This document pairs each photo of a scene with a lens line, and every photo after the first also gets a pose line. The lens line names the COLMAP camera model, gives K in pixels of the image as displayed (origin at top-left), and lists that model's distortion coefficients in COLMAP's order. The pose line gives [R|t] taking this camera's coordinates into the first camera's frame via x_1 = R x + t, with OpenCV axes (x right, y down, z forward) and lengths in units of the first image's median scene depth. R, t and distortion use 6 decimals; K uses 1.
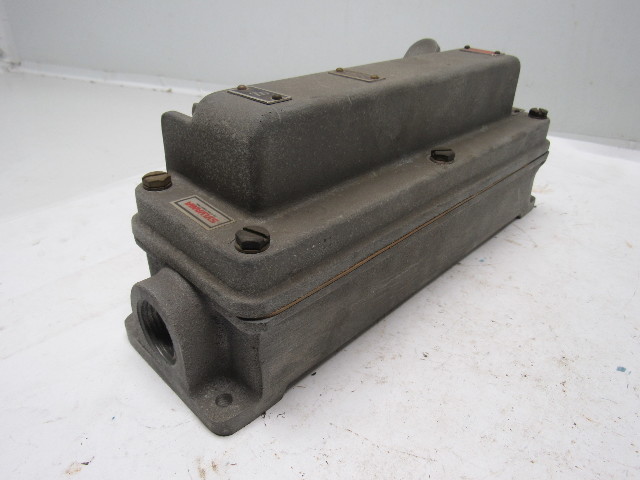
lens RADIAL K [[453.8, 0, 320.0], [0, 453.8, 240.0], [0, 0, 1]] dist [-0.007761, -0.005813]
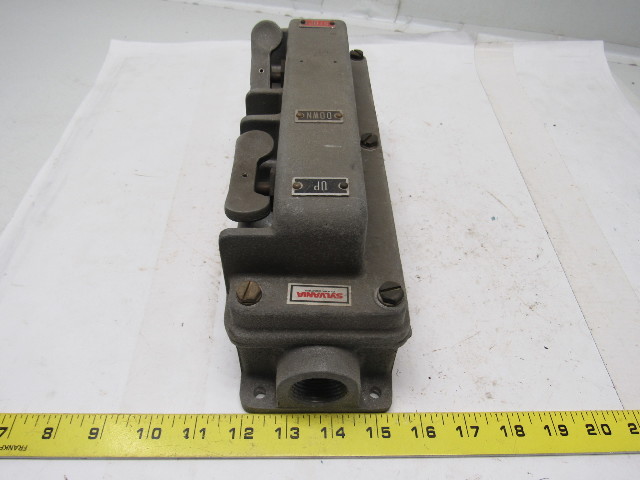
lens RADIAL K [[453.8, 0, 320.0], [0, 453.8, 240.0], [0, 0, 1]] dist [-0.007761, -0.005813]
pose [[0.705933, -0.527650, 0.472487, -0.704588], [0.360484, 0.841889, 0.401589, -0.625380], [-0.609681, -0.113171, 0.784527, 0.066877]]
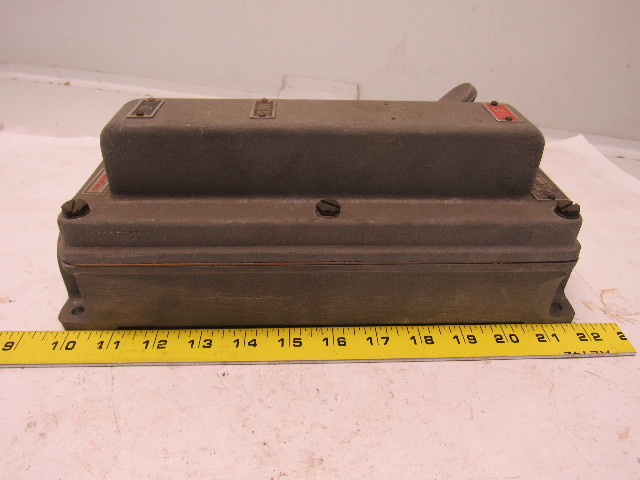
lens RADIAL K [[453.8, 0, 320.0], [0, 453.8, 240.0], [0, 0, 1]] dist [-0.007761, -0.005813]
pose [[0.728690, 0.365990, -0.578846, 1.033211], [-0.353132, 0.924993, 0.140306, -0.309221], [0.586779, 0.102170, 0.803276, 0.268641]]
